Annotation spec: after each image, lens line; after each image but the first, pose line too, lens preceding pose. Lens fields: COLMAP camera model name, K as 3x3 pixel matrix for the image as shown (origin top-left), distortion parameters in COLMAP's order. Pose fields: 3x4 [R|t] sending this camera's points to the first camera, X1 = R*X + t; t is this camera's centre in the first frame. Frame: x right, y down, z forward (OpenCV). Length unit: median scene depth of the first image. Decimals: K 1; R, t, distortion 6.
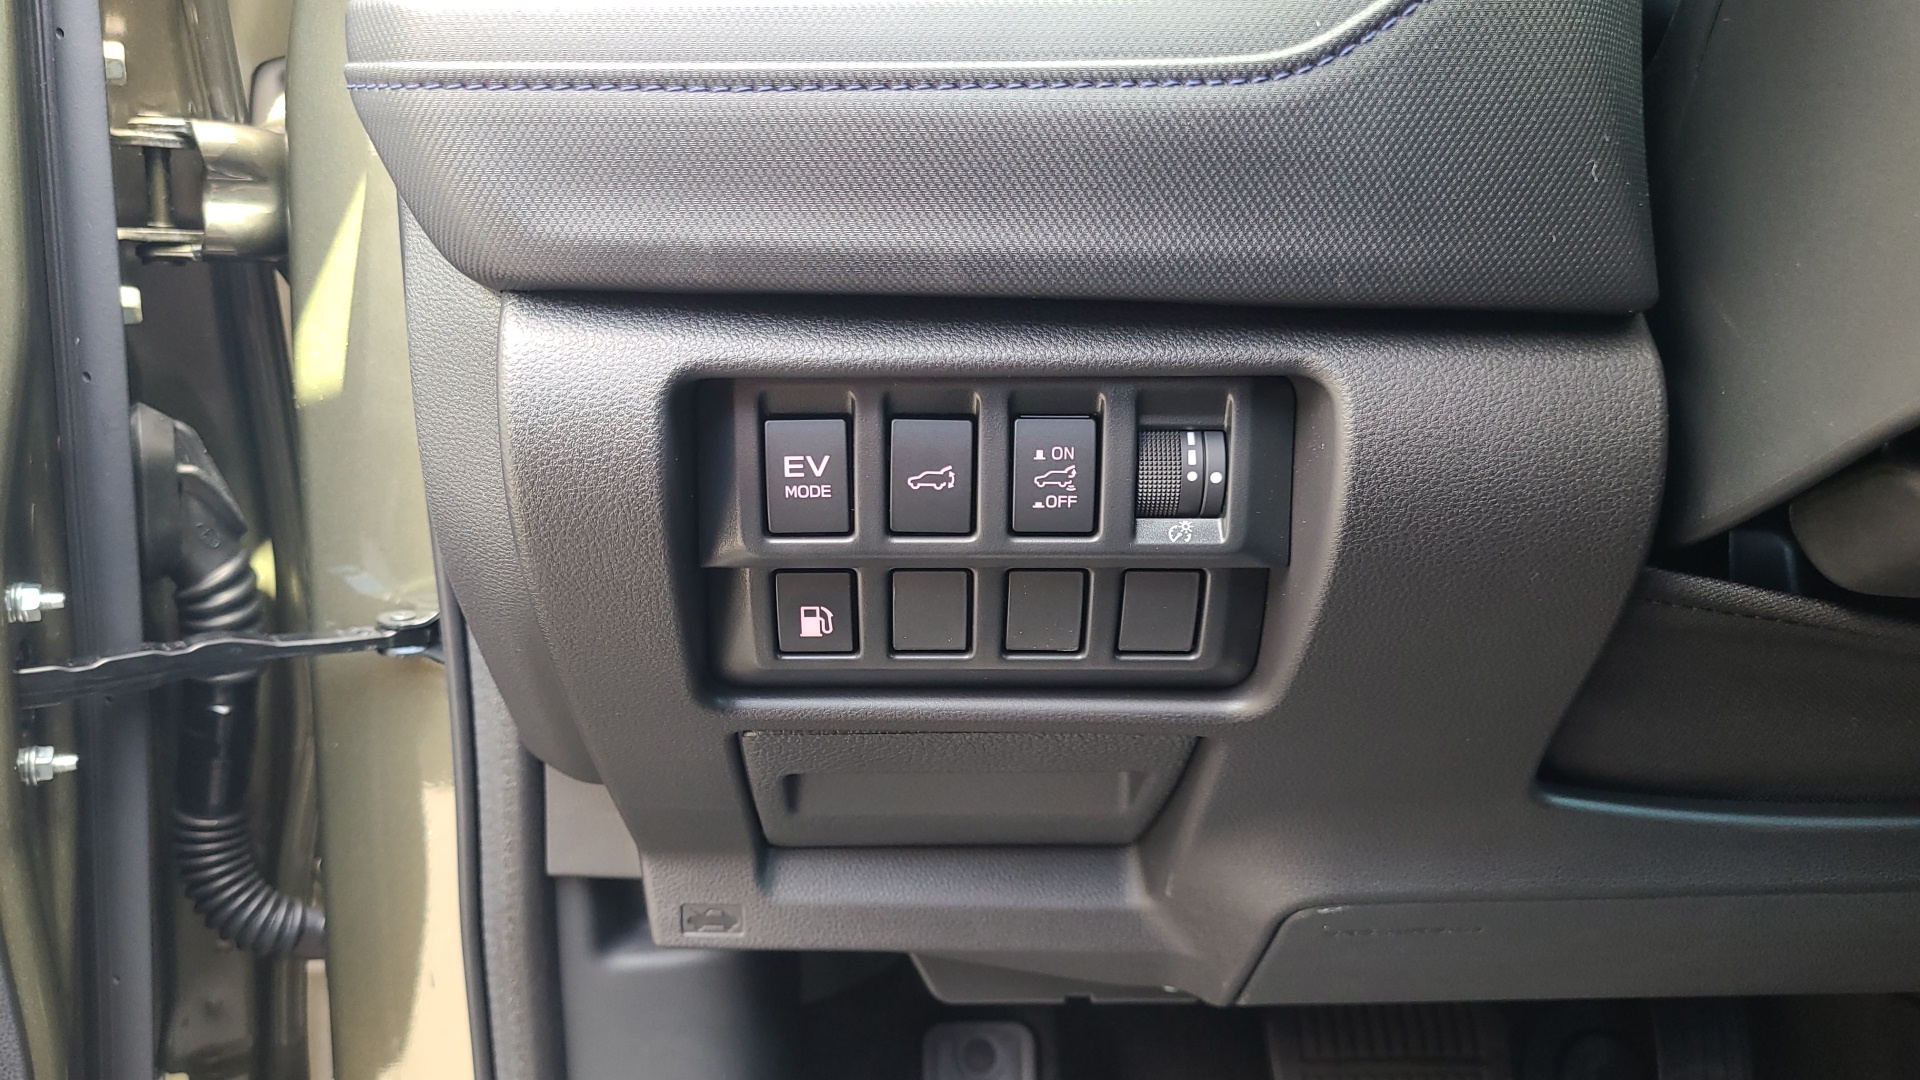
lens RADIAL K [[1441.8, 0, 944.4], [0, 1441.8, 537.5], [0, 0, 1]] dist [0.040613, -0.011344]
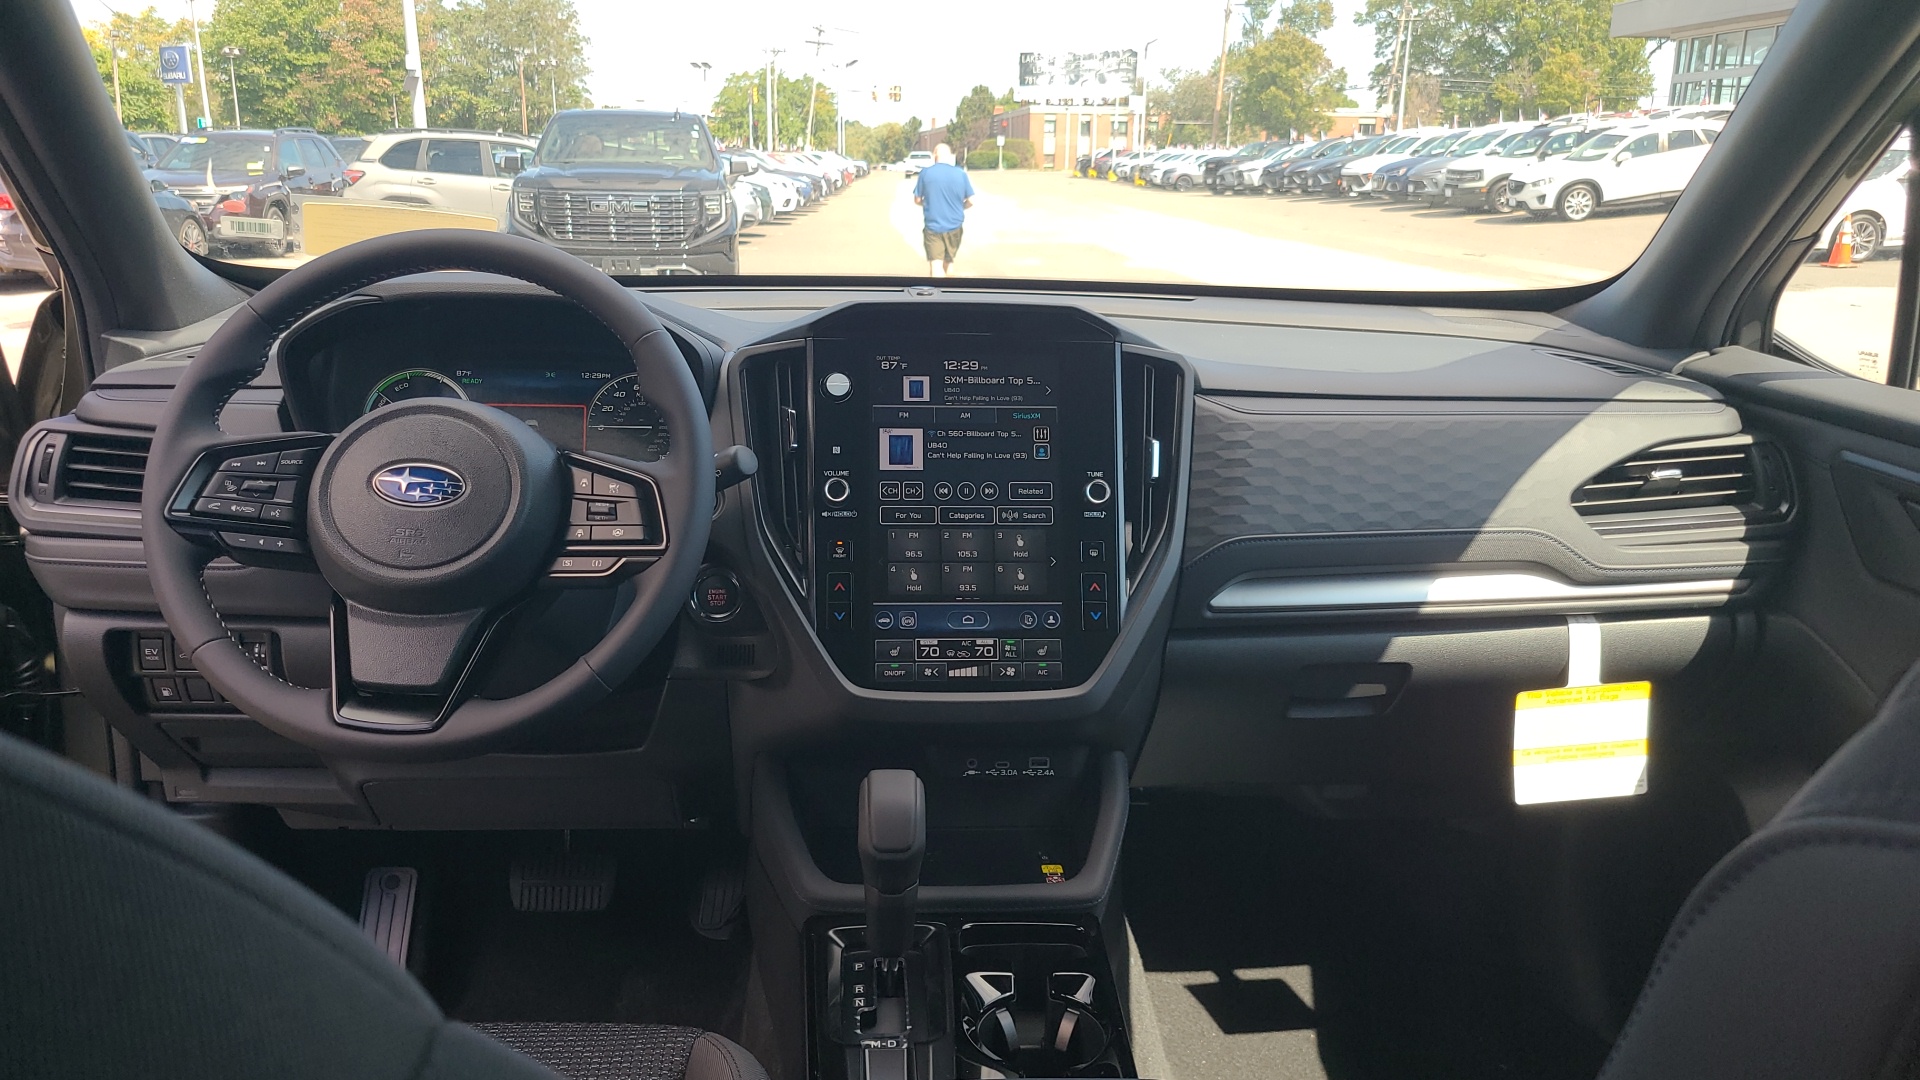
lens RADIAL K [[1441.8, 0, 944.4], [0, 1441.8, 537.5], [0, 0, 1]] dist [0.040613, -0.011344]
pose [[0.999589, 0.013593, 0.025236, 1.273321], [-0.012997, 0.999637, -0.023619, -0.193198], [-0.025548, 0.023282, 0.999402, -1.952587]]
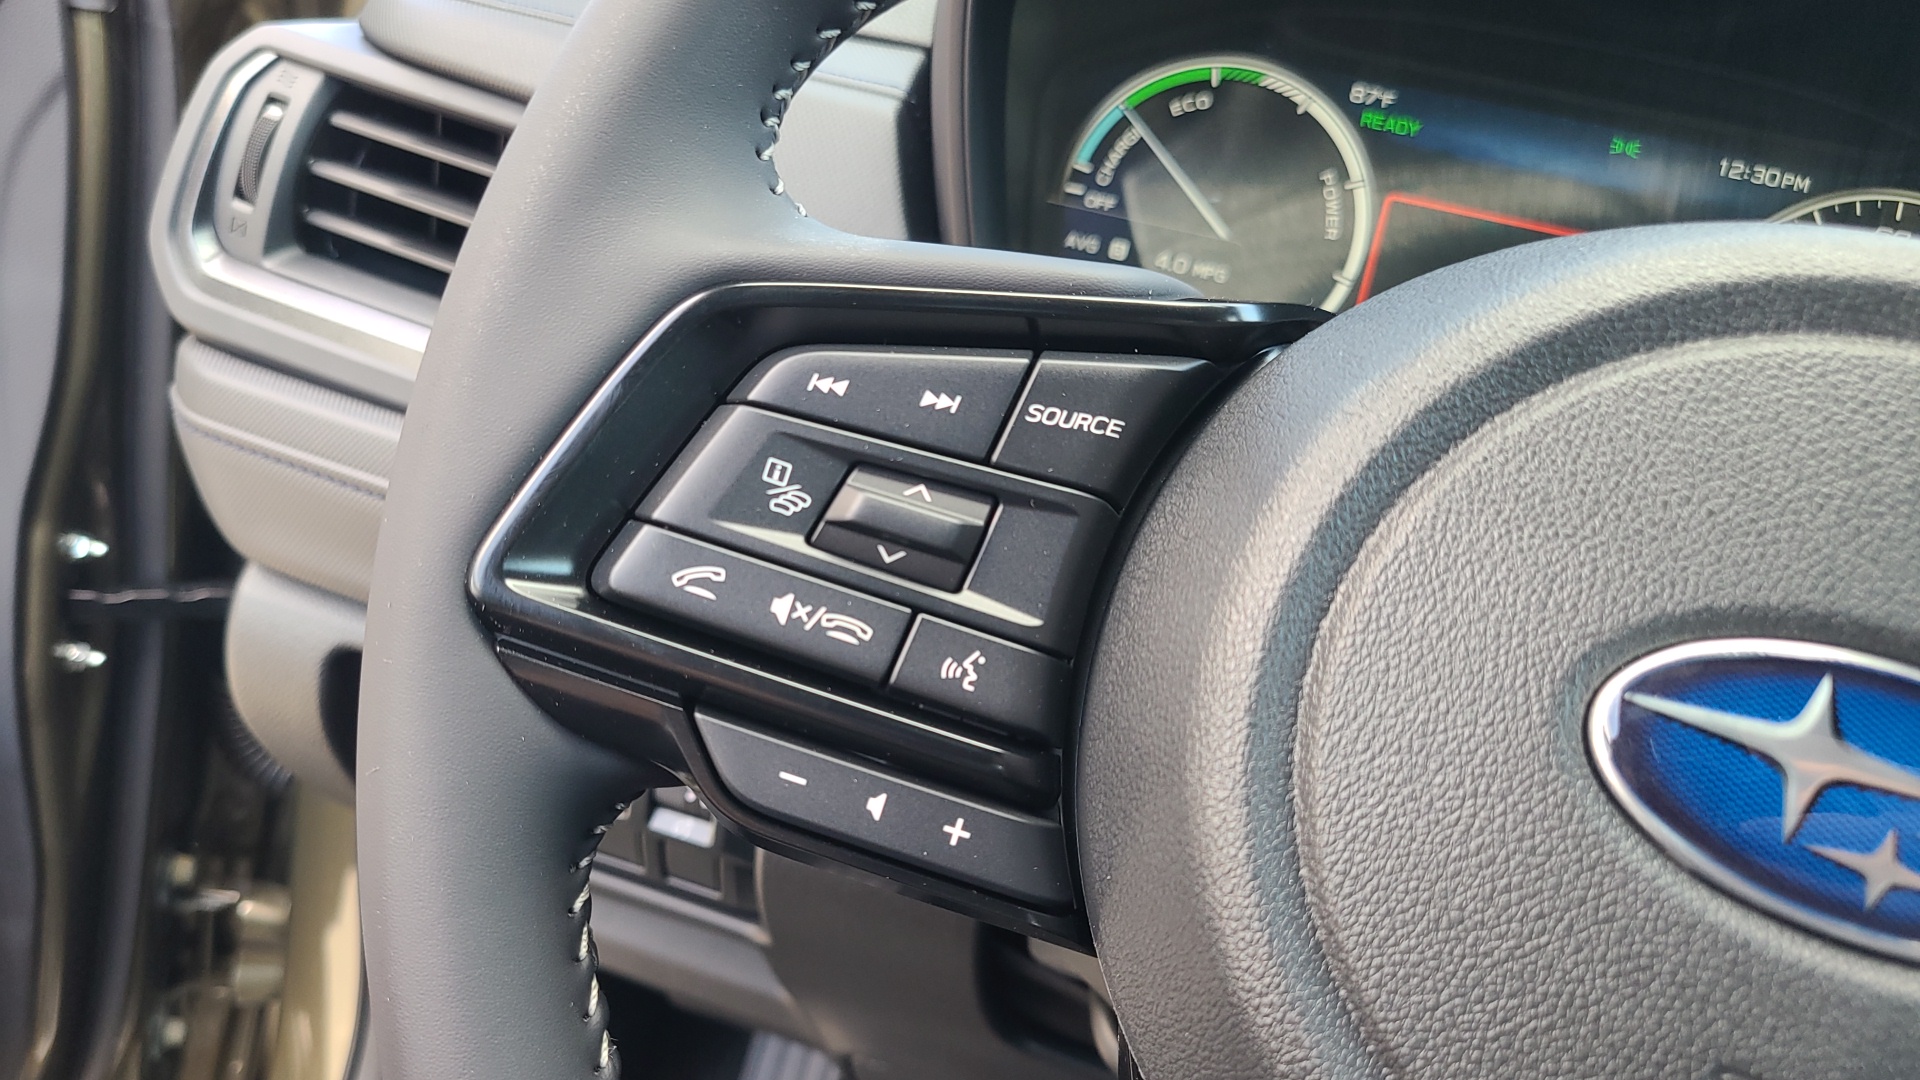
lens RADIAL K [[1522.0, 0, 940.2], [0, 1522.0, 540.1], [0, 0, 1]] dist [-0.001319, -0.001511]
pose [[0.949017, 0.255968, -0.183973, 0.403777], [-0.228803, 0.960805, 0.156531, -0.373398], [0.216829, -0.106457, 0.970388, -0.211912]]
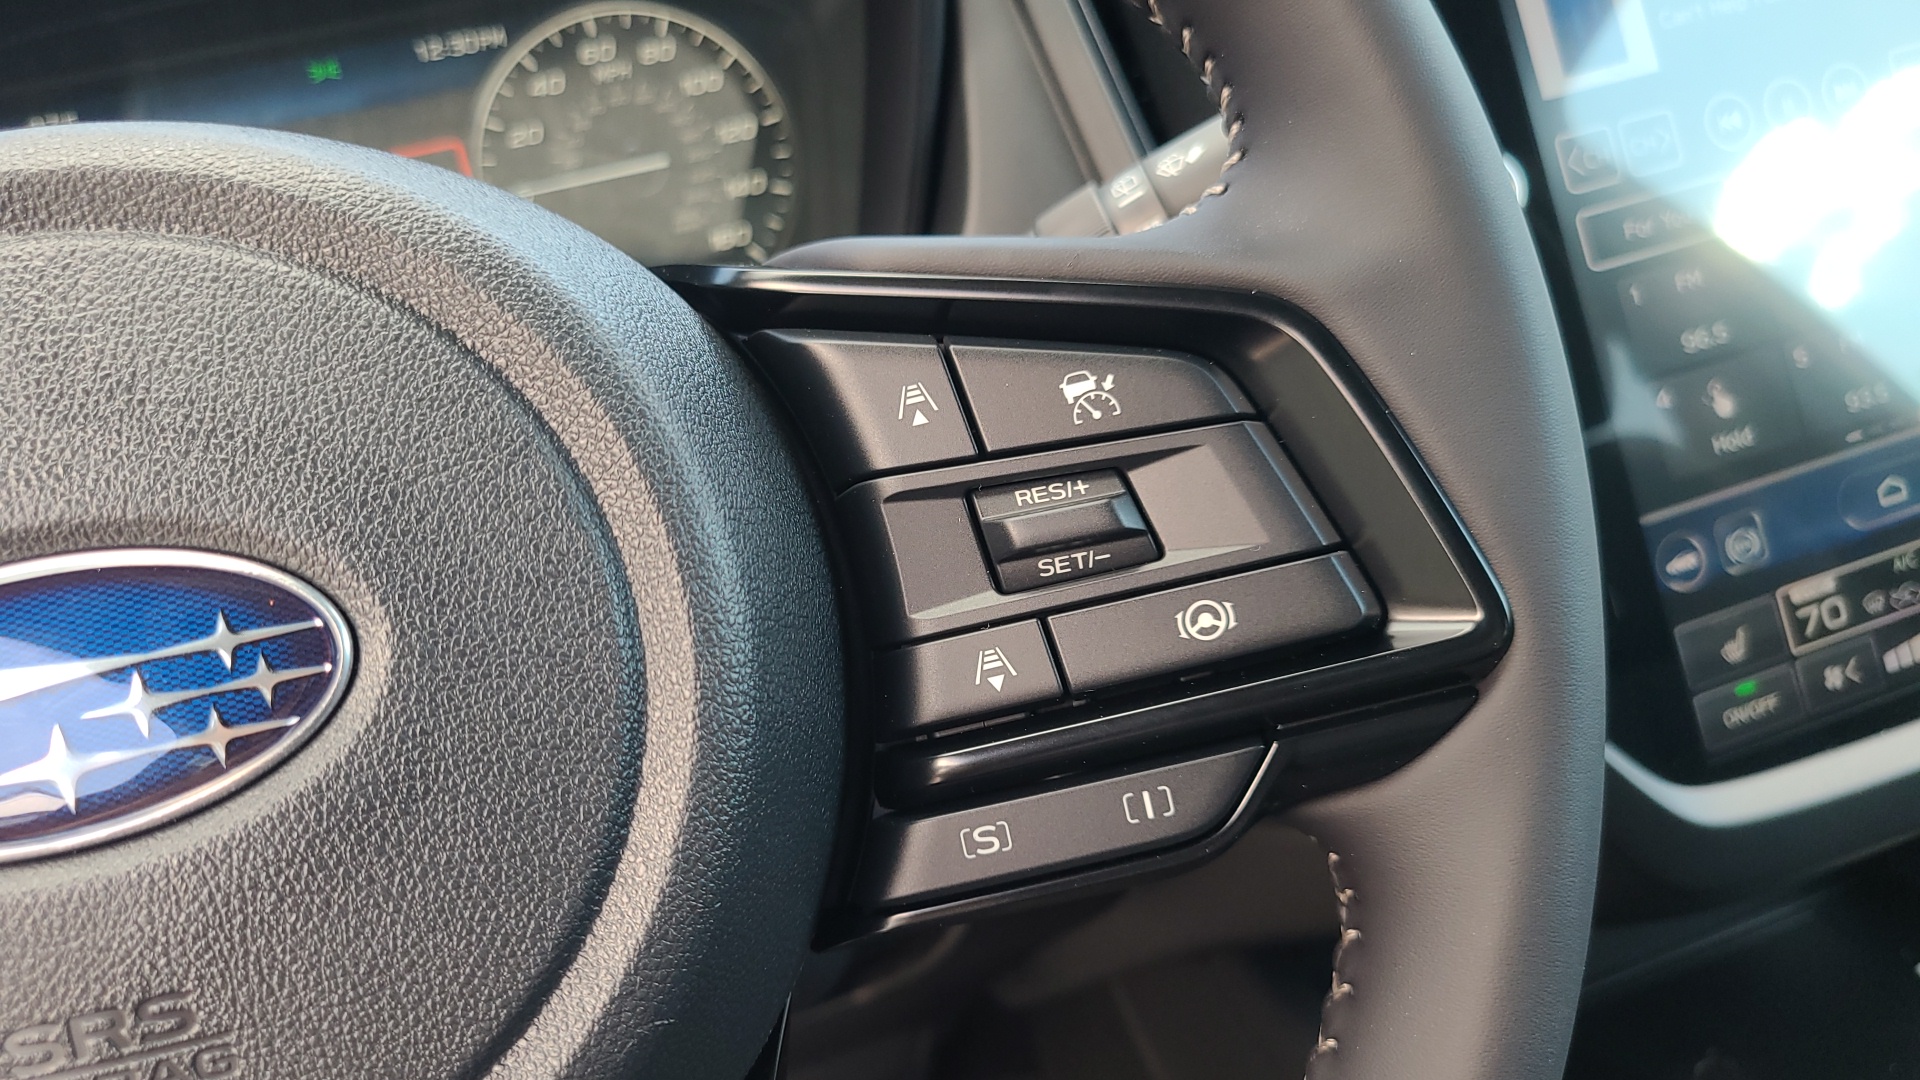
lens RADIAL K [[1522.0, 0, 940.2], [0, 1522.0, 540.1], [0, 0, 1]] dist [-0.001319, -0.001511]
pose [[0.950017, -0.257030, 0.177208, 0.701034], [0.226607, 0.958153, 0.174905, -0.359357], [-0.214748, -0.126006, 0.968507, -0.198350]]
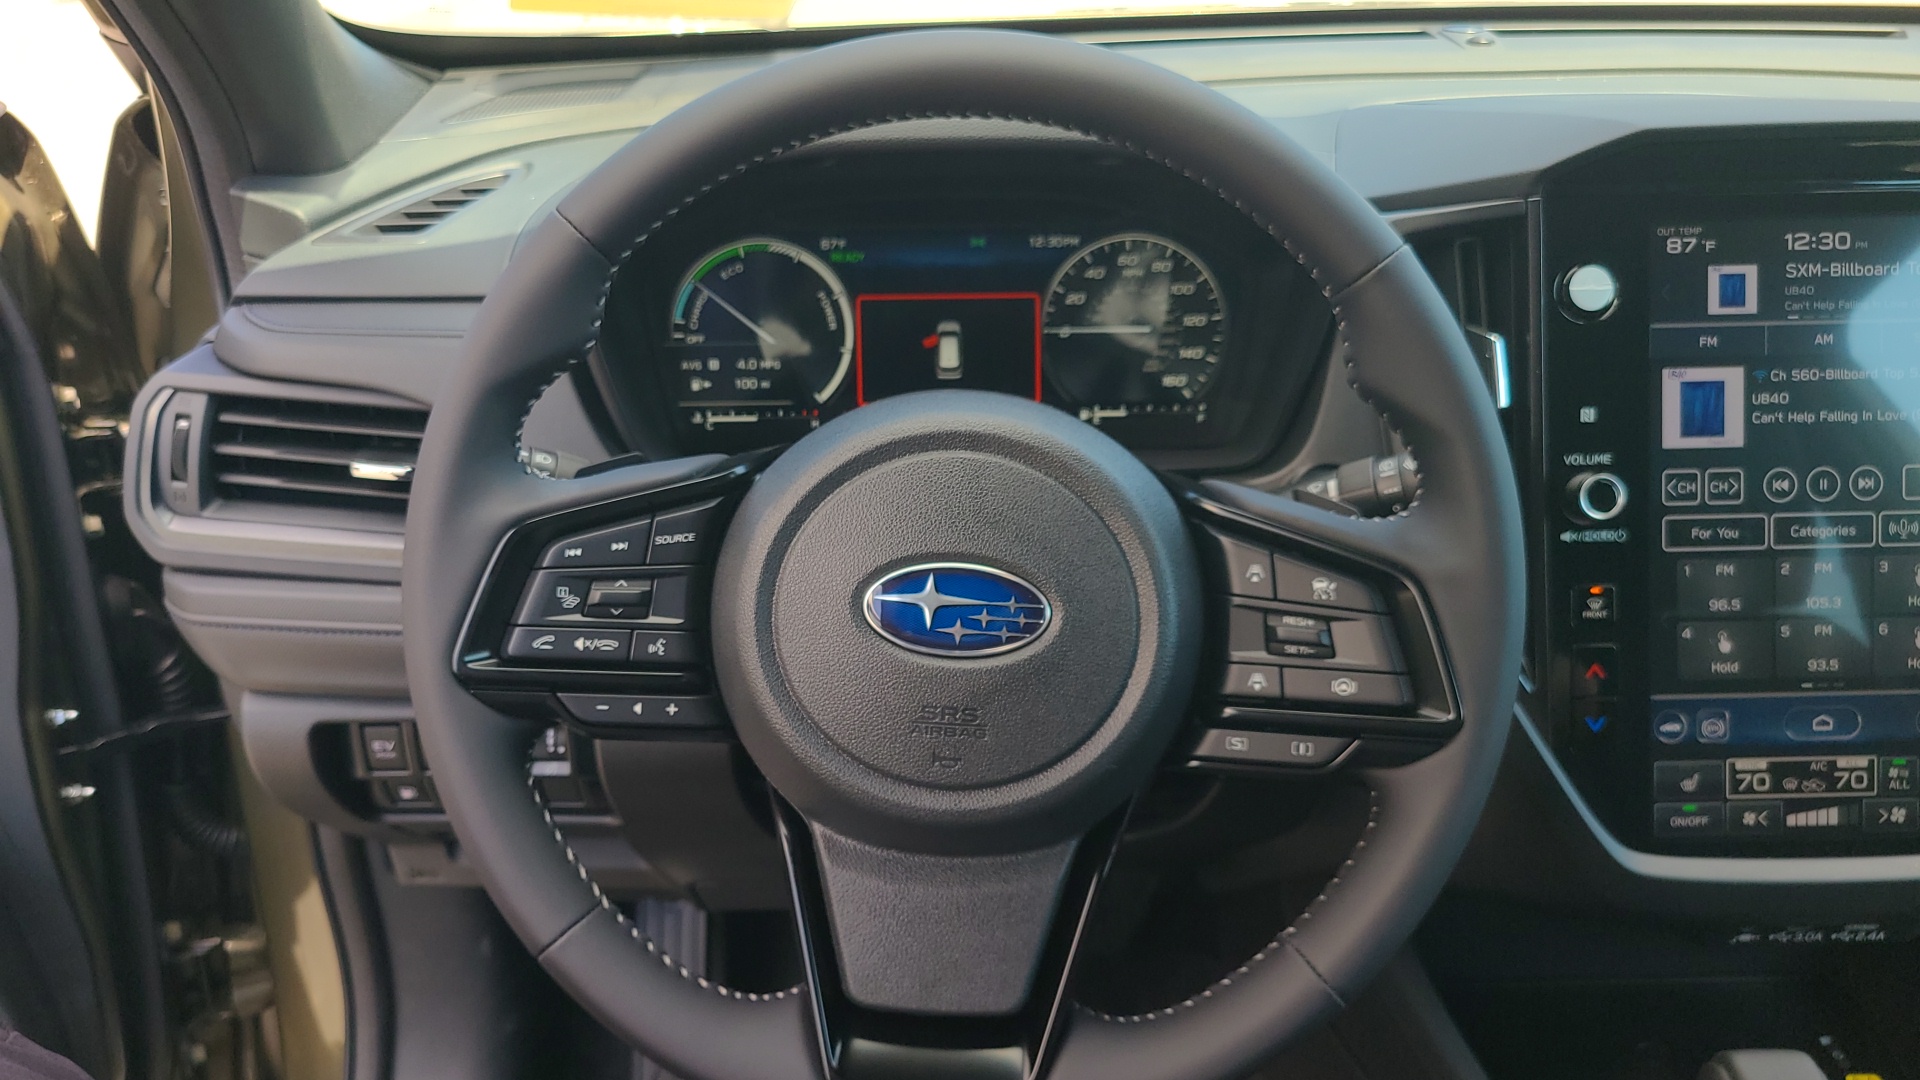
lens RADIAL K [[1485.4, 0, 939.6], [0, 1485.4, 539.3], [0, 0, 1]] dist [0.019431, -0.005484]
pose [[0.999697, -0.000083, -0.024601, 0.575634], [0.004881, 0.980781, 0.195049, -0.562684], [0.024112, -0.195110, 0.980485, -0.846900]]
